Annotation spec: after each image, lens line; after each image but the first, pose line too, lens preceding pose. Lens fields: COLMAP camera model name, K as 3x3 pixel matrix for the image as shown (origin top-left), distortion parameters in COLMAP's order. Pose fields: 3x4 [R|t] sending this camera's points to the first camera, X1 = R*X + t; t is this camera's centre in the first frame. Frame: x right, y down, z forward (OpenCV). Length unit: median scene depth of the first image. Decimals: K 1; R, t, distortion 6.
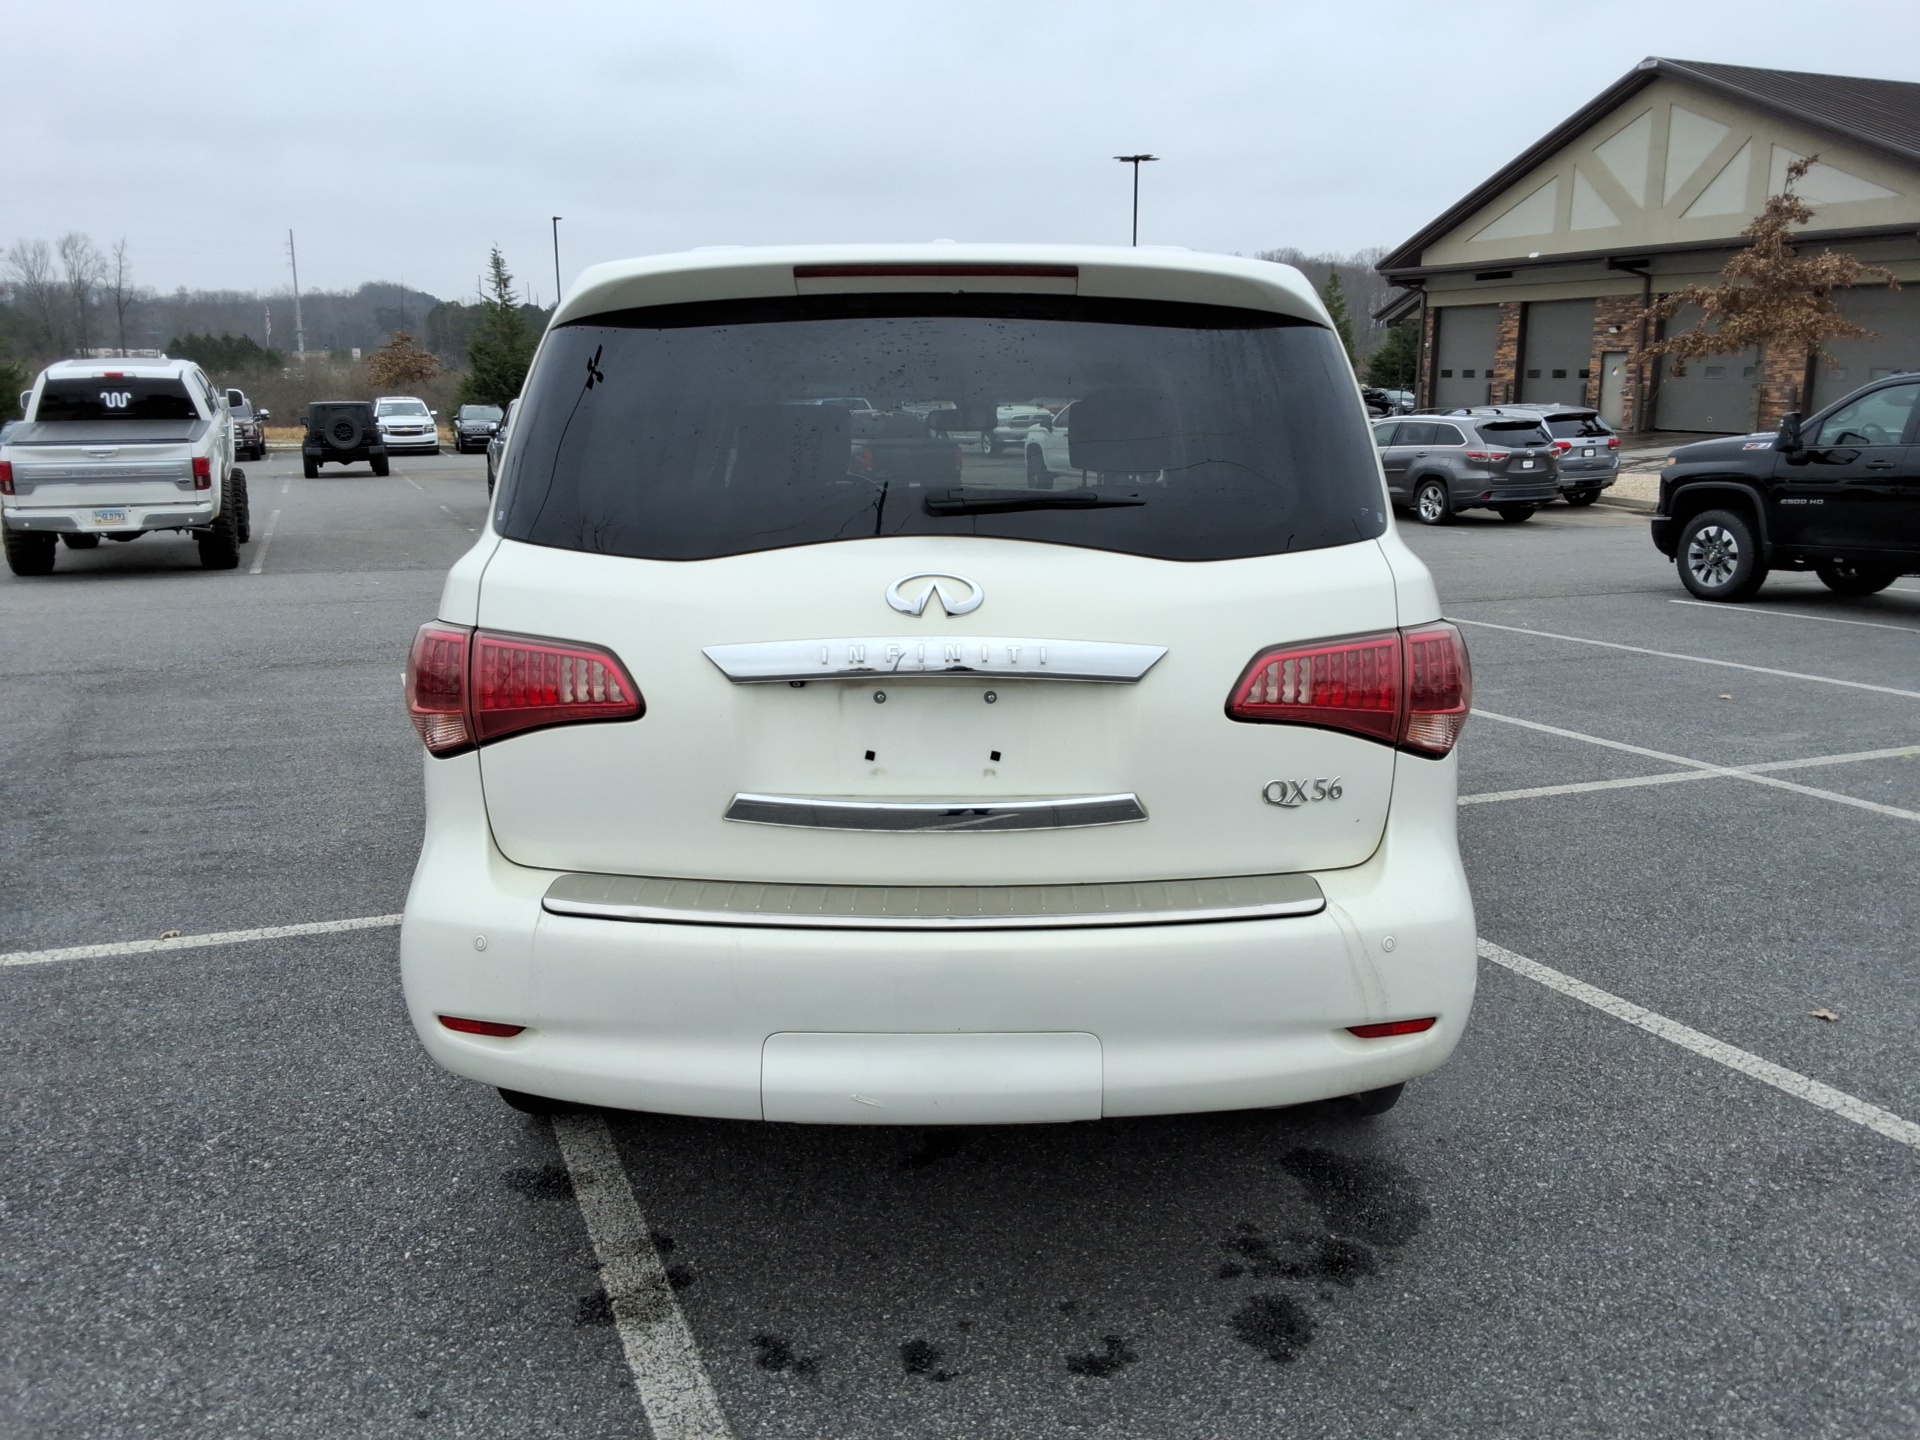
lens RADIAL K [[1534.1, 0, 964.3], [0, 1534.1, 719.3], [0, 0, 1]] dist [0.088504, -0.123968]
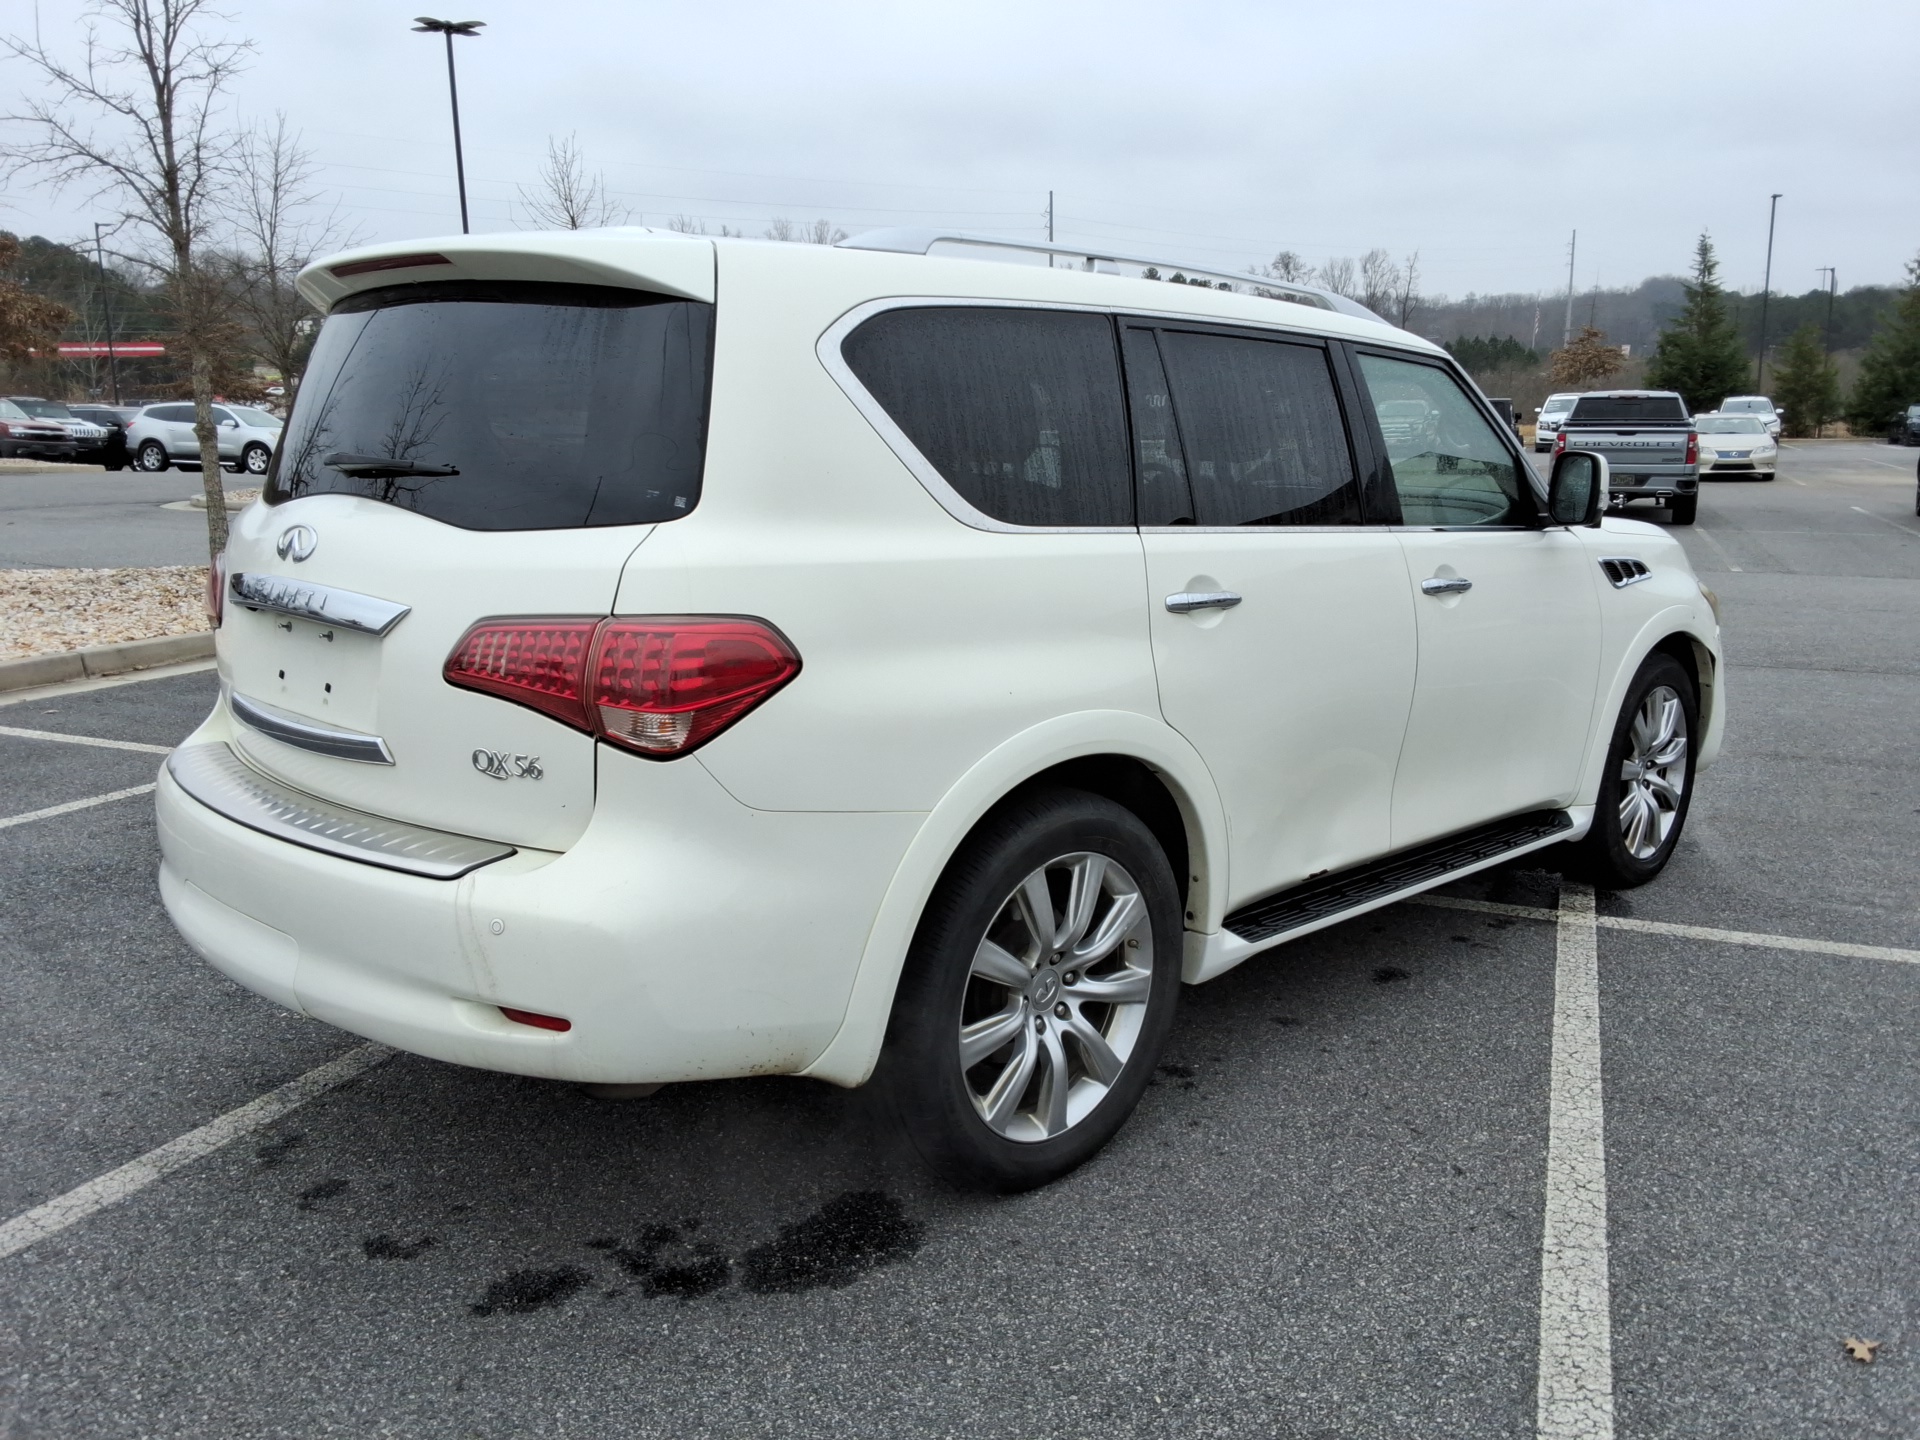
lens RADIAL K [[1534.1, 0, 964.3], [0, 1534.1, 719.3], [0, 0, 1]] dist [0.088504, -0.123968]
pose [[0.721972, 0.137871, -0.678048, 0.102602], [-0.136975, 0.989032, 0.055256, -0.007310], [0.678229, 0.052983, 0.732938, 0.041928]]
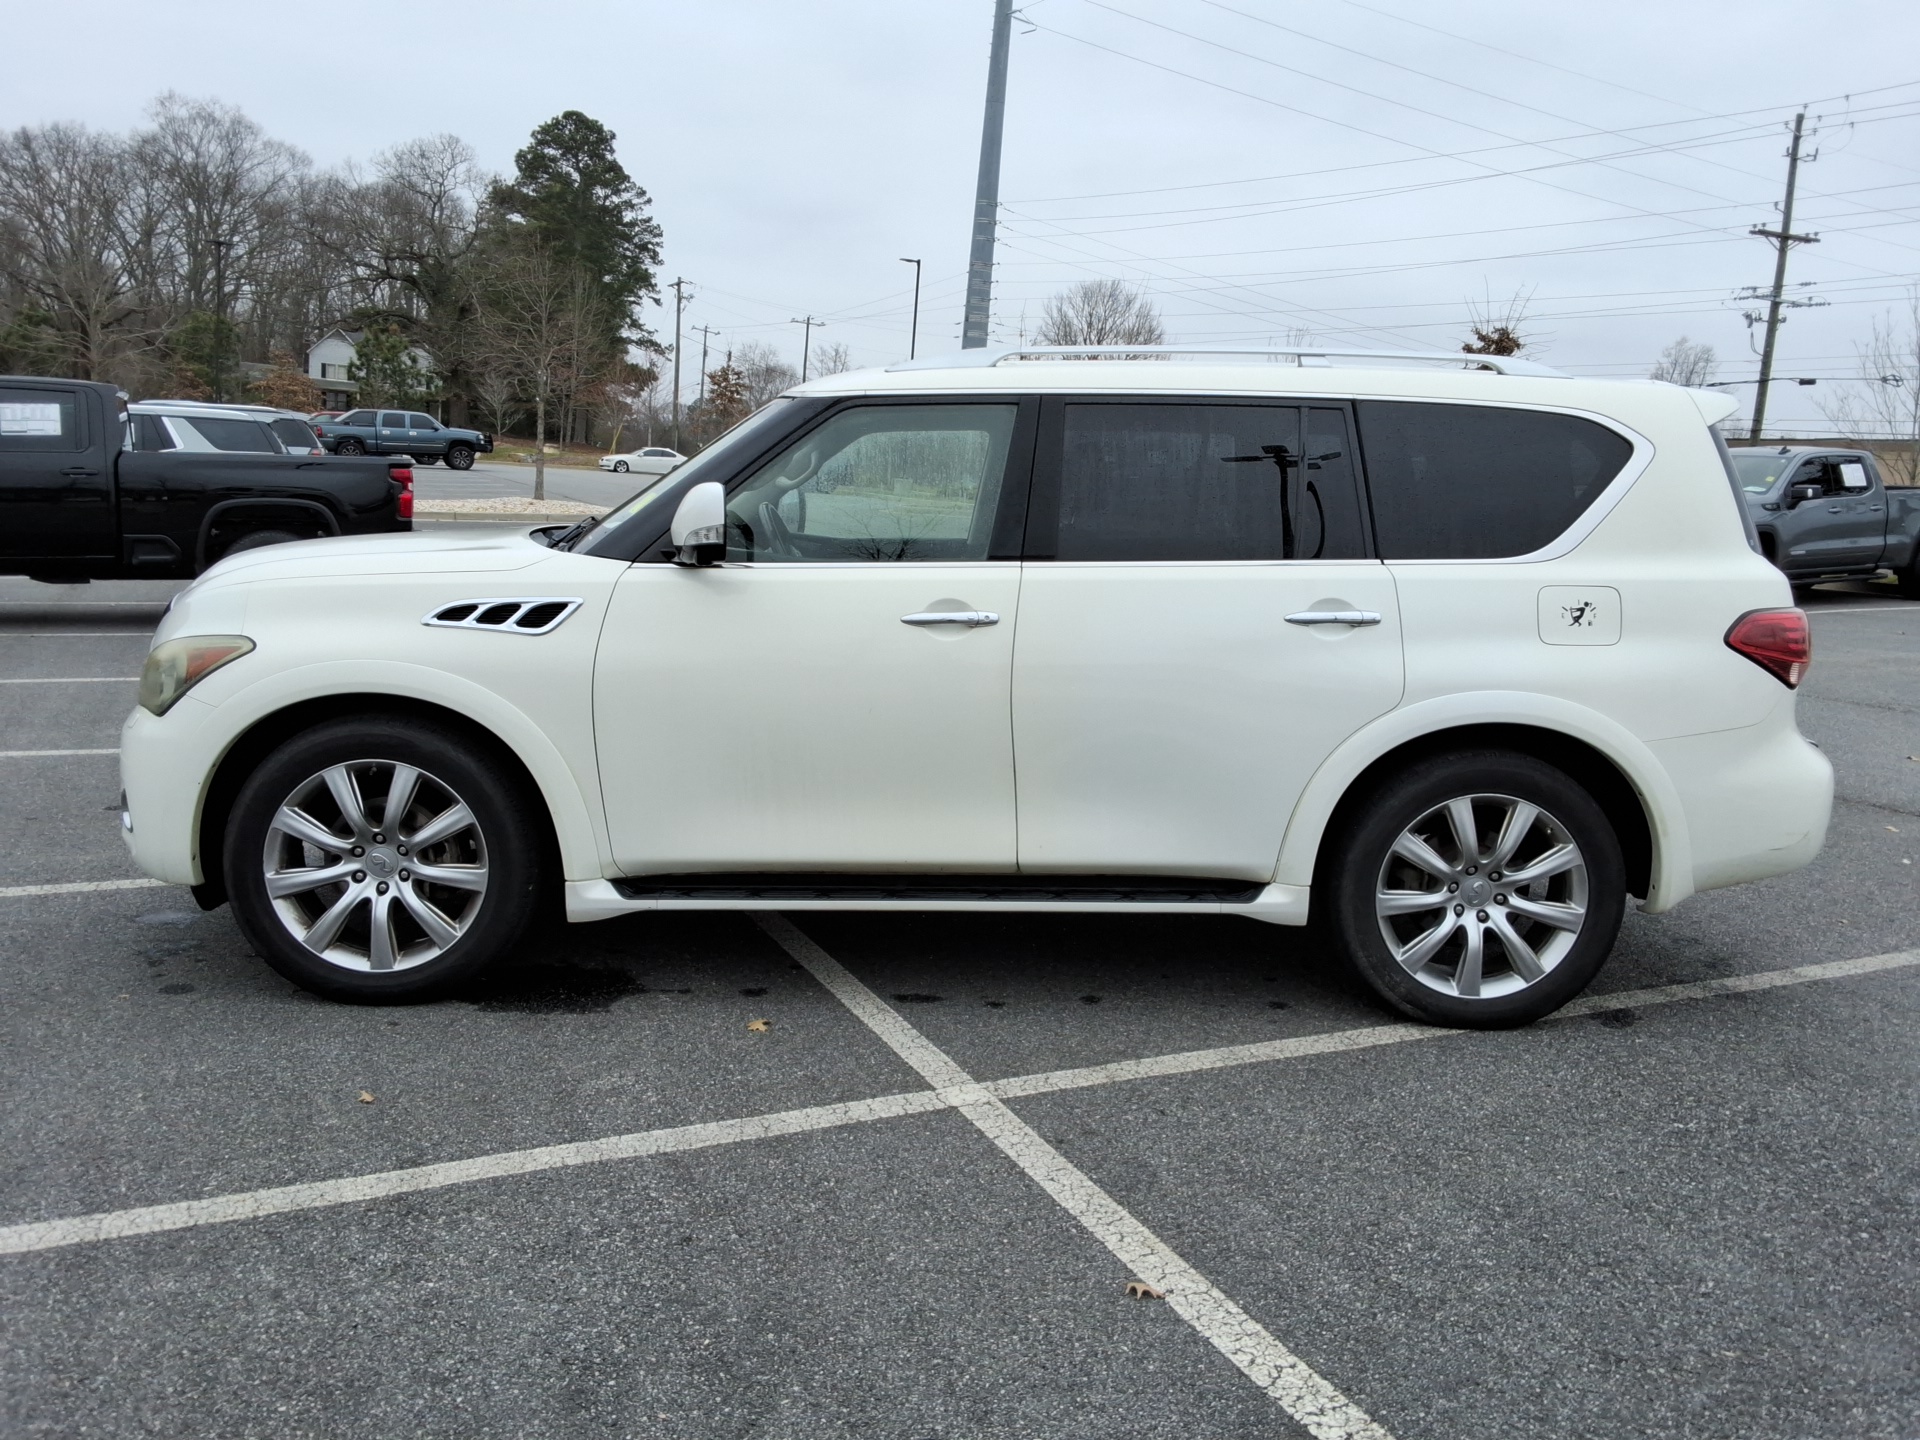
lens RADIAL K [[1534.1, 0, 964.3], [0, 1534.1, 719.3], [0, 0, 1]] dist [0.088504, -0.123968]
pose [[-0.040680, -0.151208, 0.987665, -0.187074], [0.144387, 0.977218, 0.155556, -0.031711], [-0.988685, 0.148934, -0.017921, 0.183631]]
